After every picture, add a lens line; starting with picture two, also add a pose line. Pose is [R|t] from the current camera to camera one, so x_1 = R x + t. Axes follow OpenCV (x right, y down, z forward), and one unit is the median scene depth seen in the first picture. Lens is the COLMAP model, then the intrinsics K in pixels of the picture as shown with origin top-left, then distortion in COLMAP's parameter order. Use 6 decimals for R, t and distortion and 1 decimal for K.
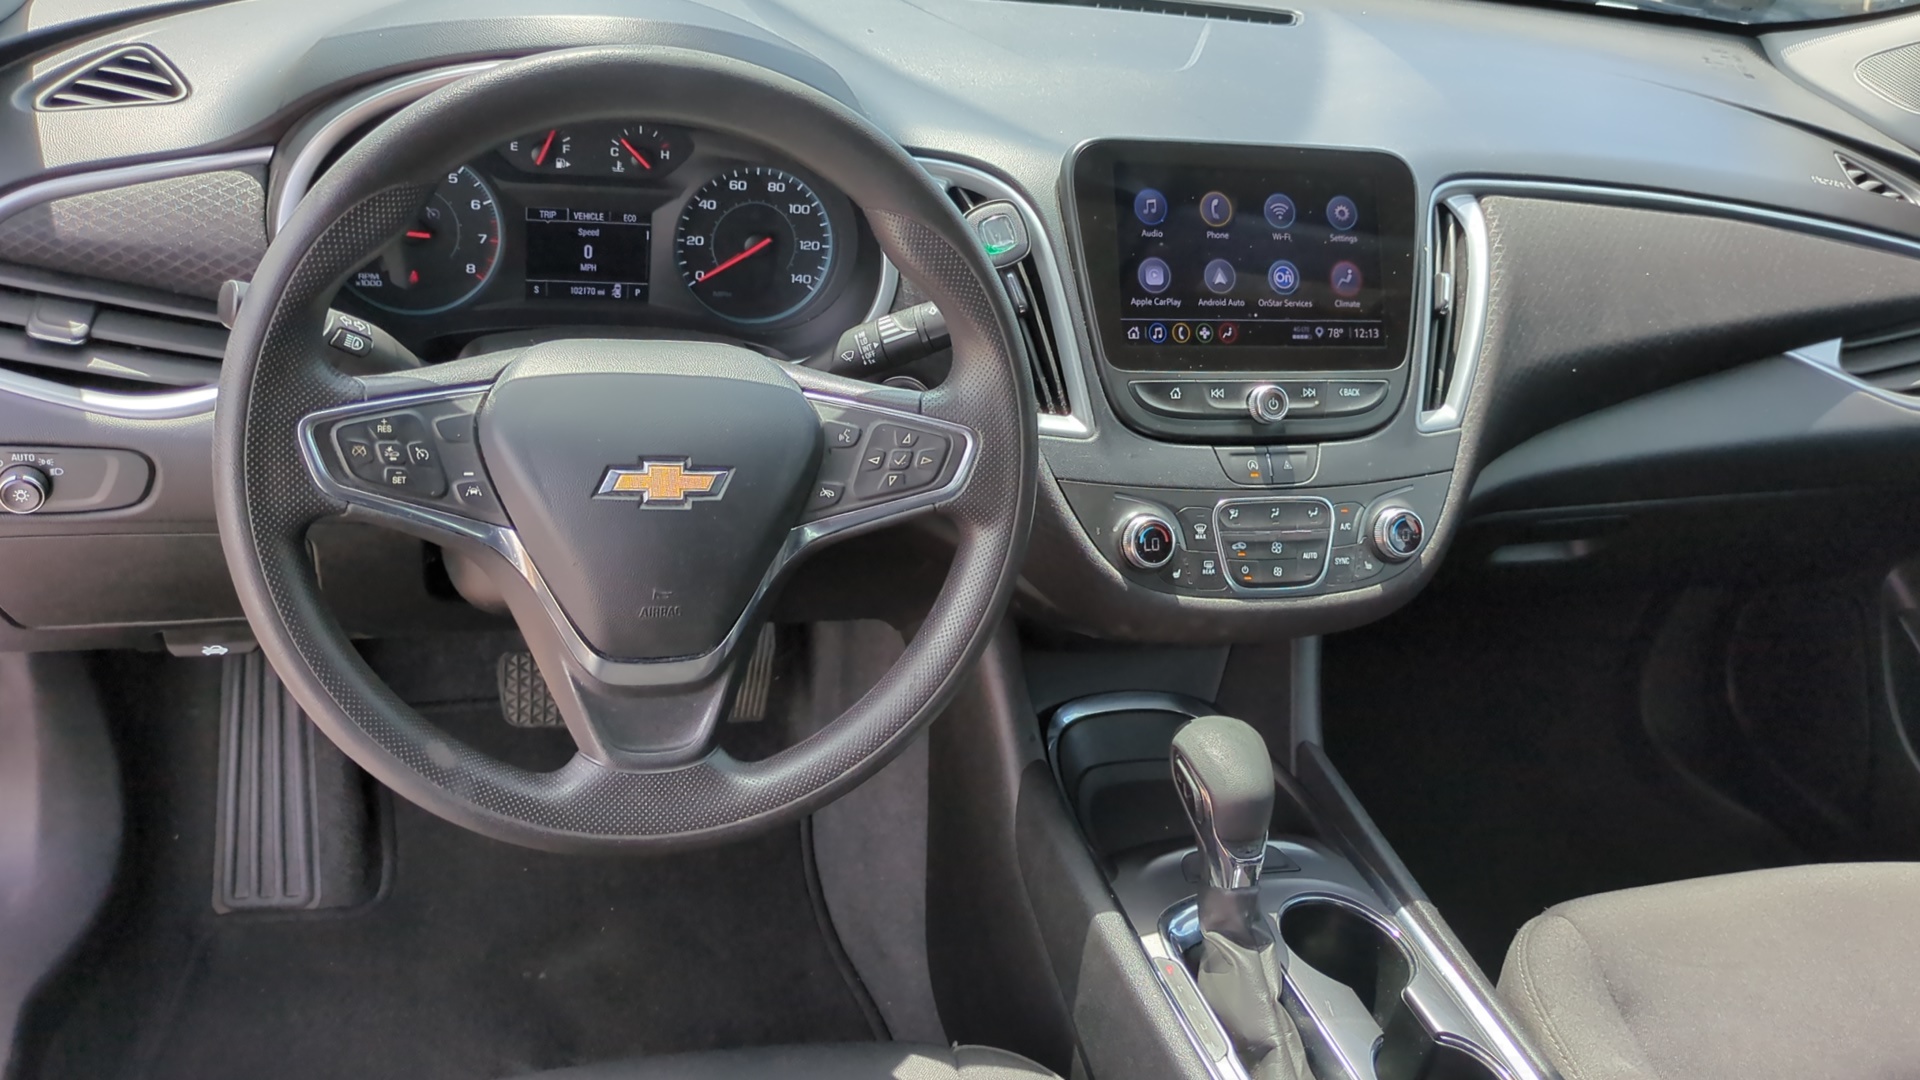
lens RADIAL K [[1648.4, 0, 966.9], [0, 1648.4, 532.8], [0, 0, 1]] dist [0.085969, -0.181248]
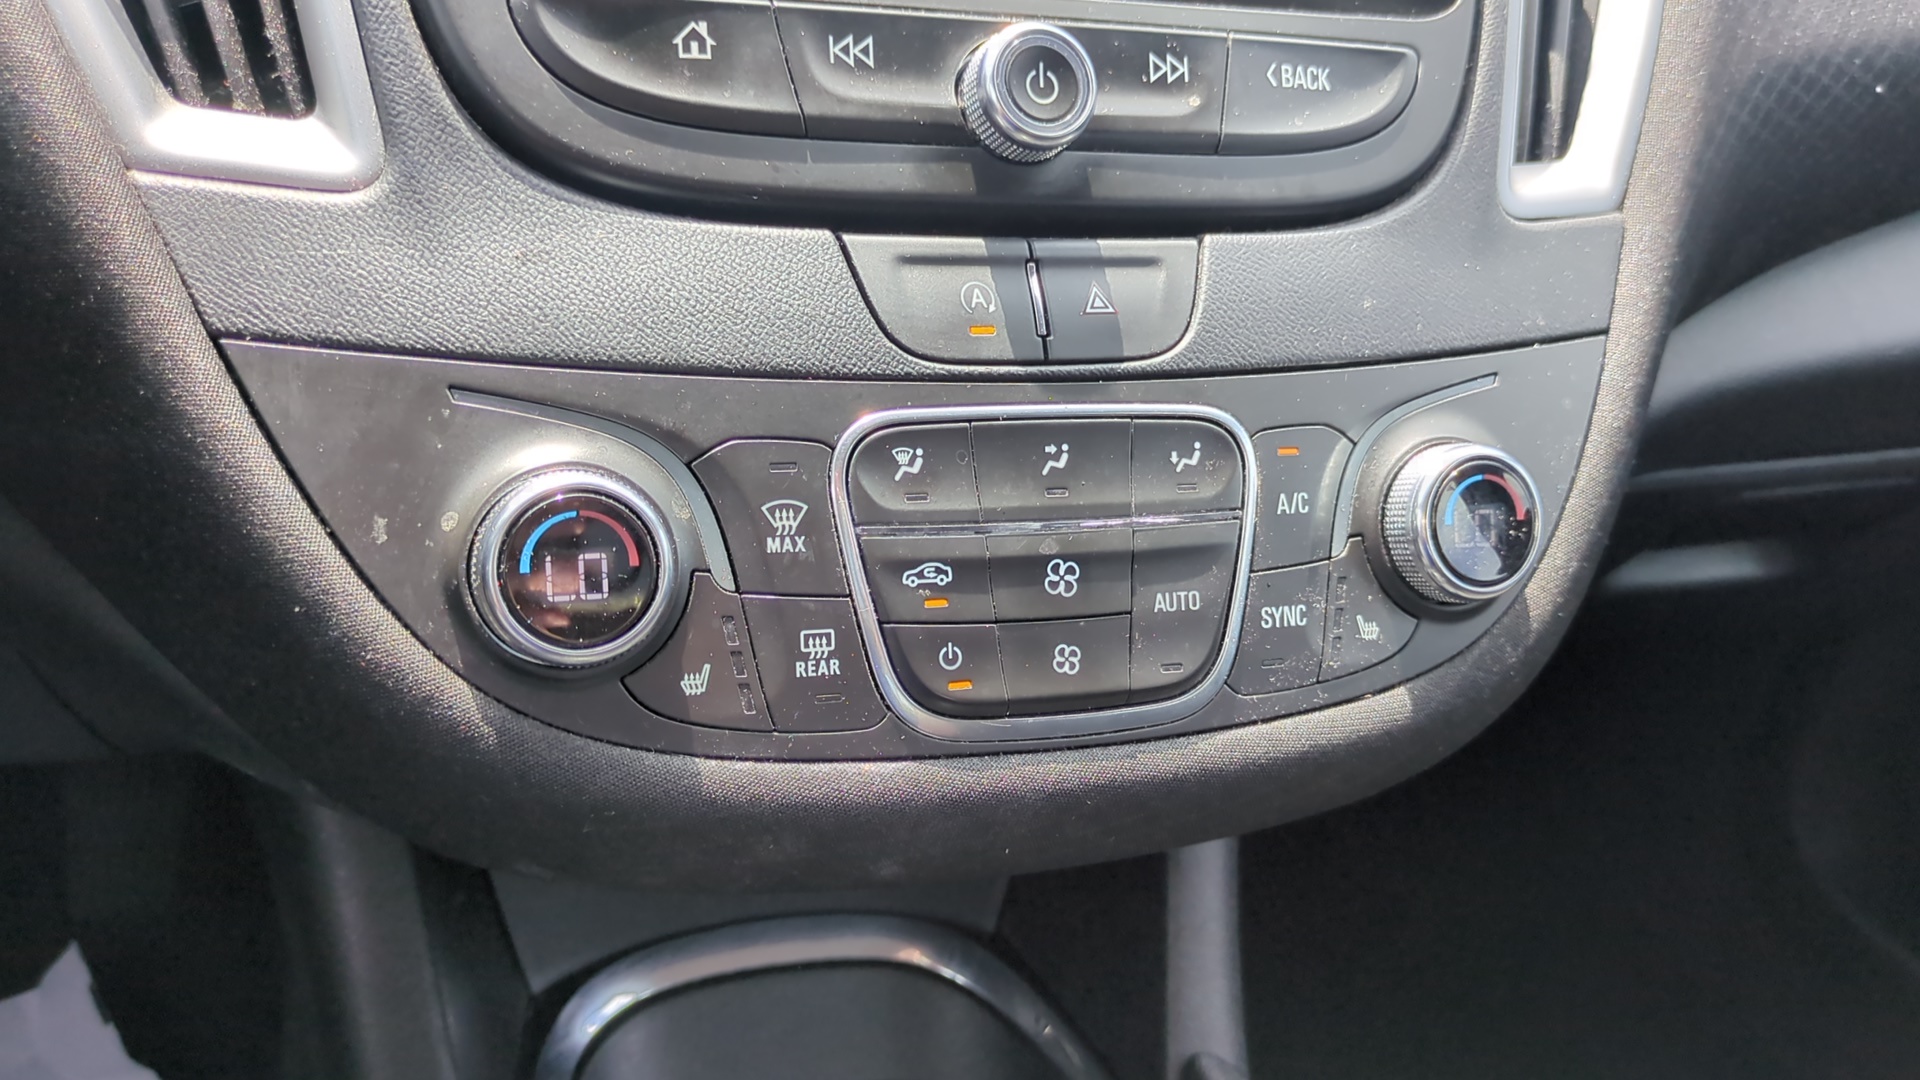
lens RADIAL K [[1662.5, 0, 962.4], [0, 1662.5, 532.3], [0, 0, 1]] dist [0.033537, -0.063829]
pose [[0.999410, -0.016504, 0.030131, 0.160584], [0.016706, 0.999840, -0.006443, 0.002575], [-0.030020, 0.006942, 0.999525, 0.704445]]
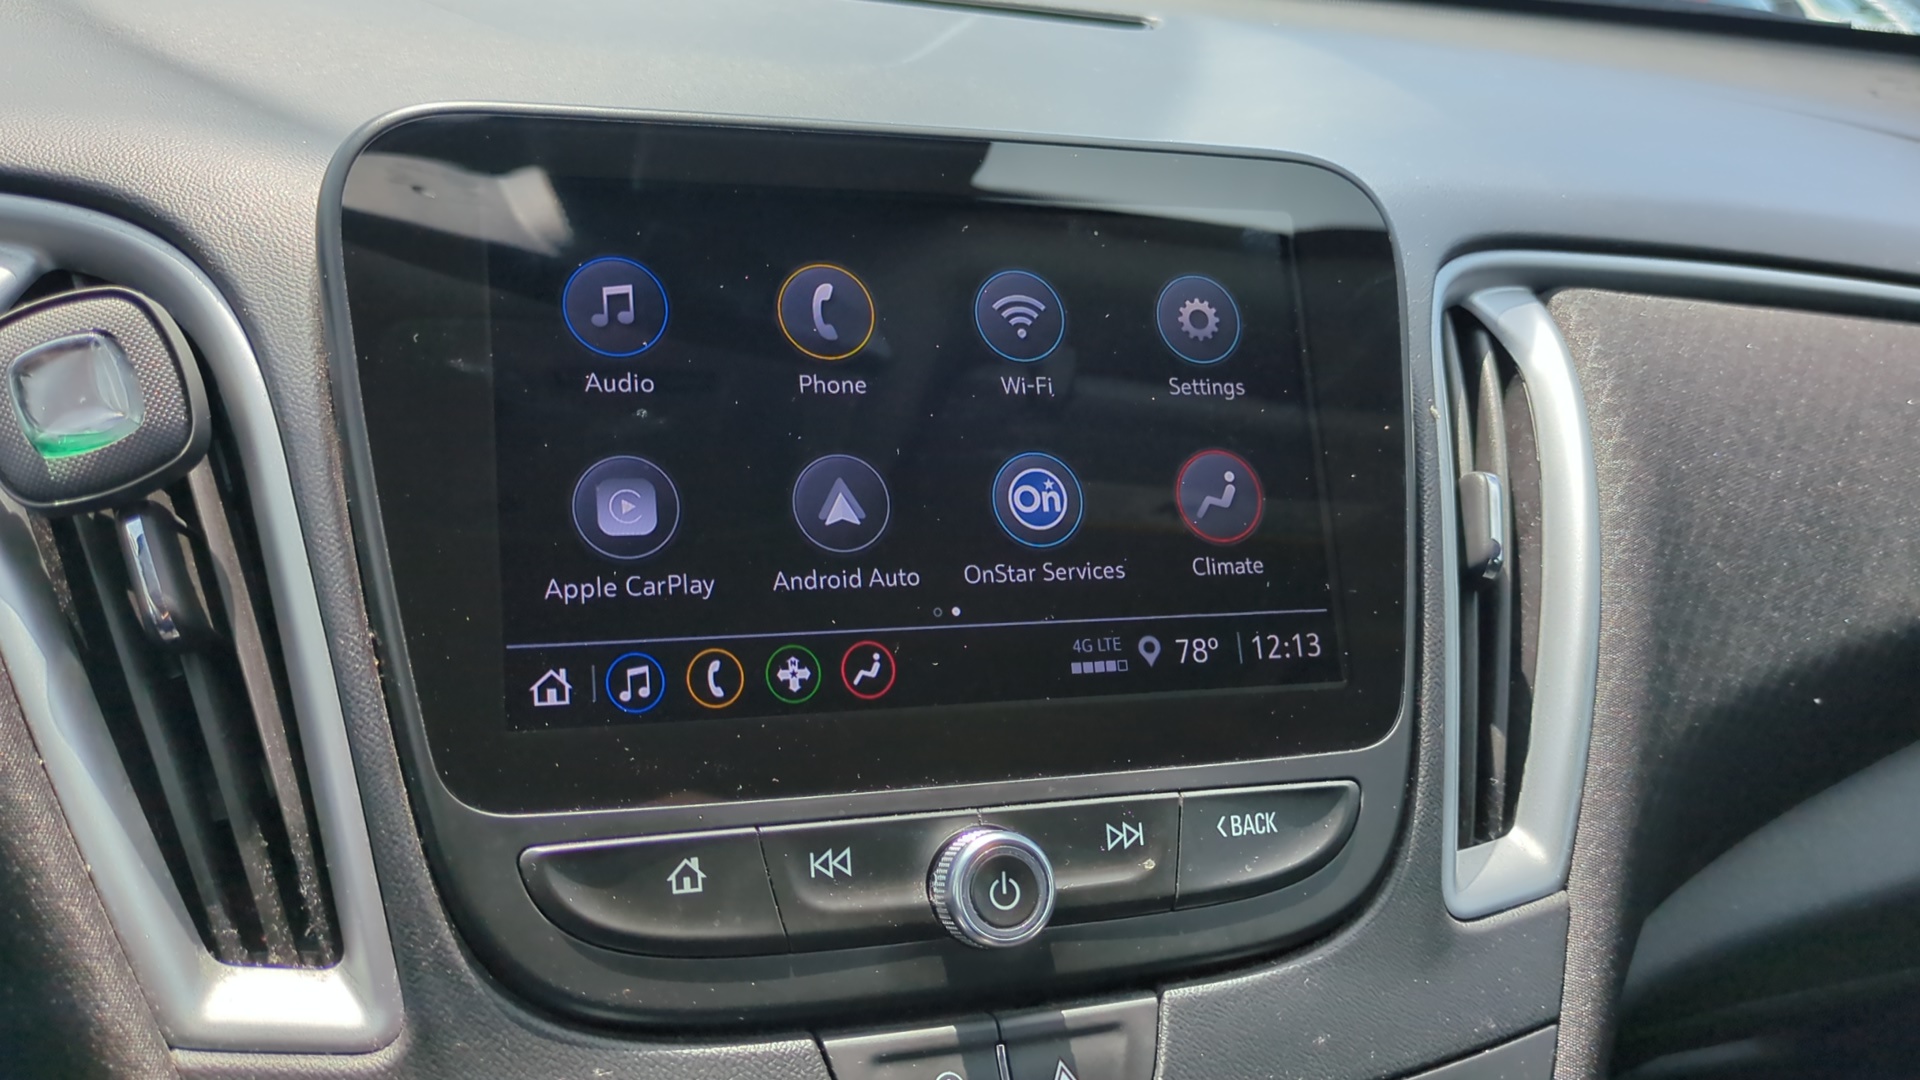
lens RADIAL K [[1653.4, 0, 960.0], [0, 1653.4, 540.0], [0, 0, 1]] dist [0.049845, -0.067921]
pose [[0.999333, -0.035385, 0.009001, 0.175640], [0.036227, 0.991646, -0.123796, -0.105654], [-0.004545, 0.124039, 0.992267, 0.671544]]
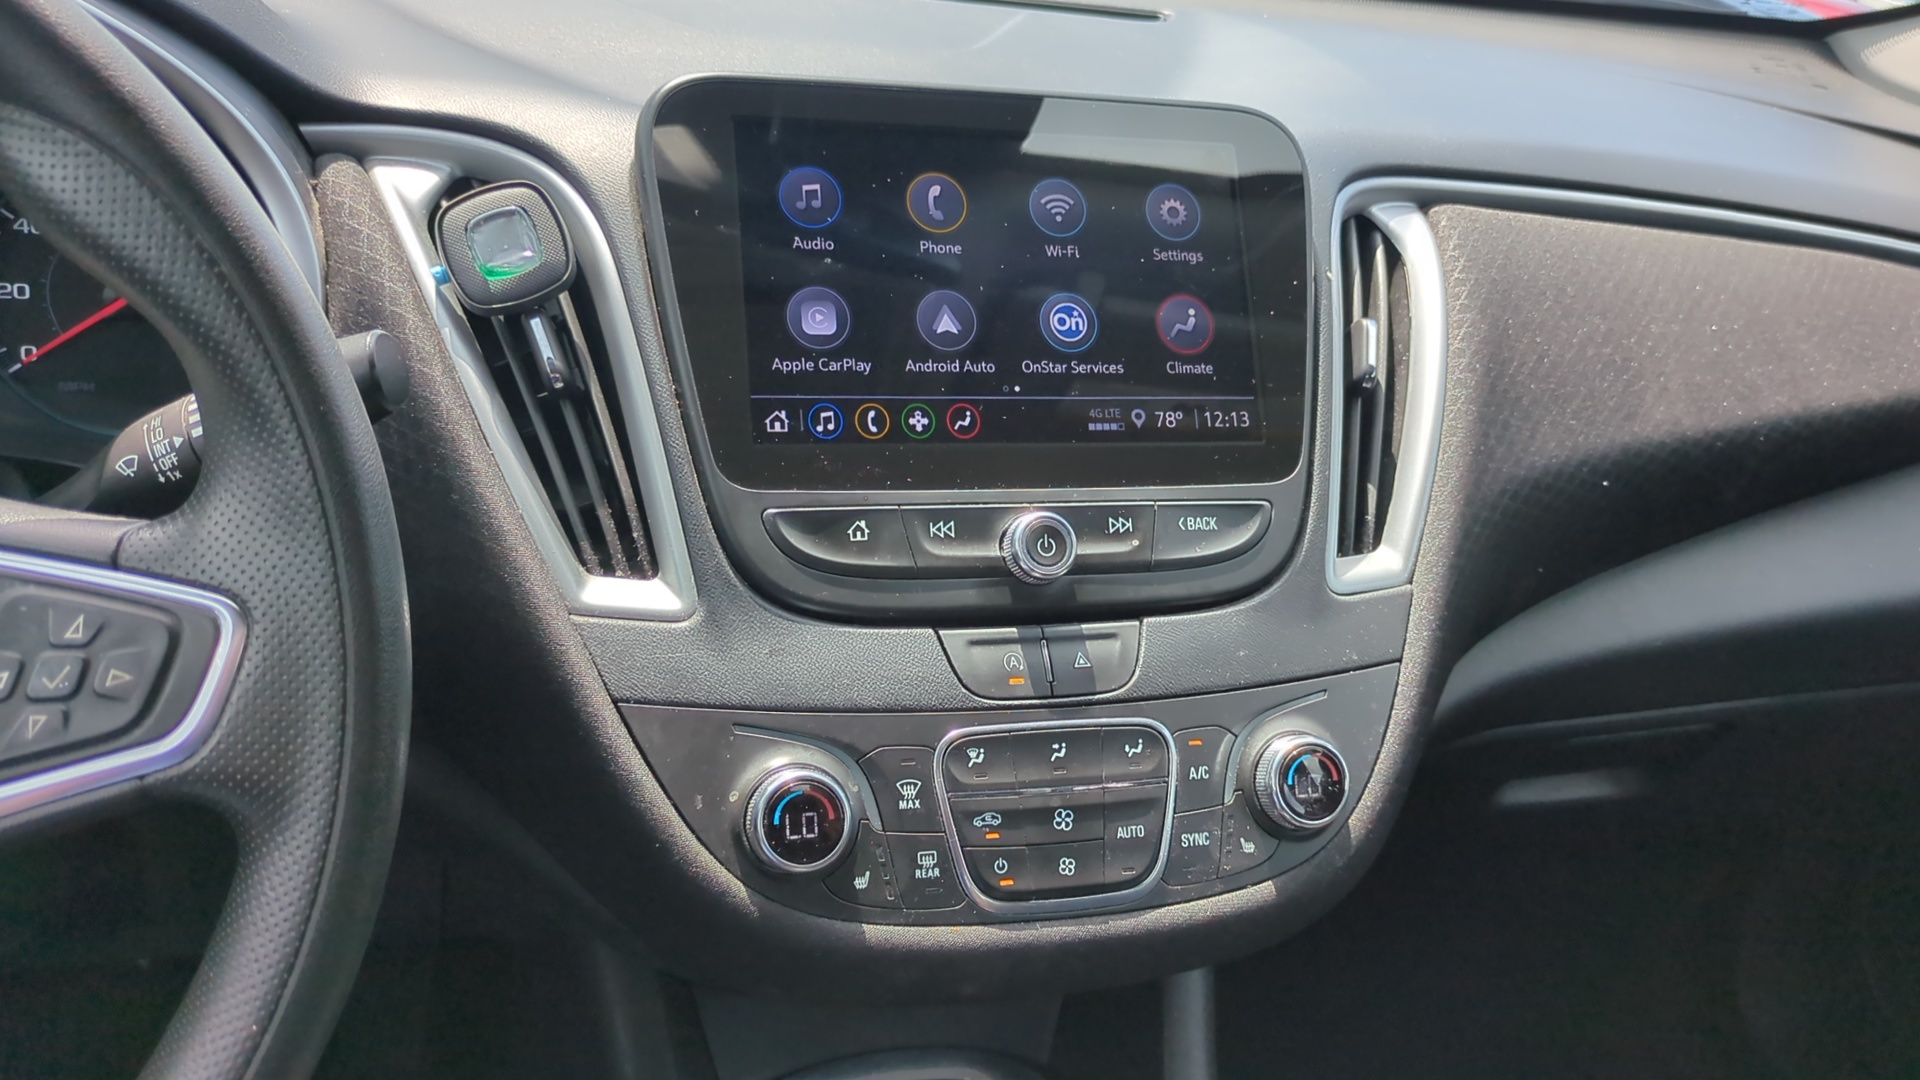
lens RADIAL K [[1648.4, 0, 966.9], [0, 1648.4, 532.8], [0, 0, 1]] dist [0.085969, -0.181248]
pose [[0.999405, -0.031530, -0.013949, 0.166723], [0.029608, 0.992168, -0.121350, -0.018378], [0.017666, 0.120865, 0.992512, 0.469620]]
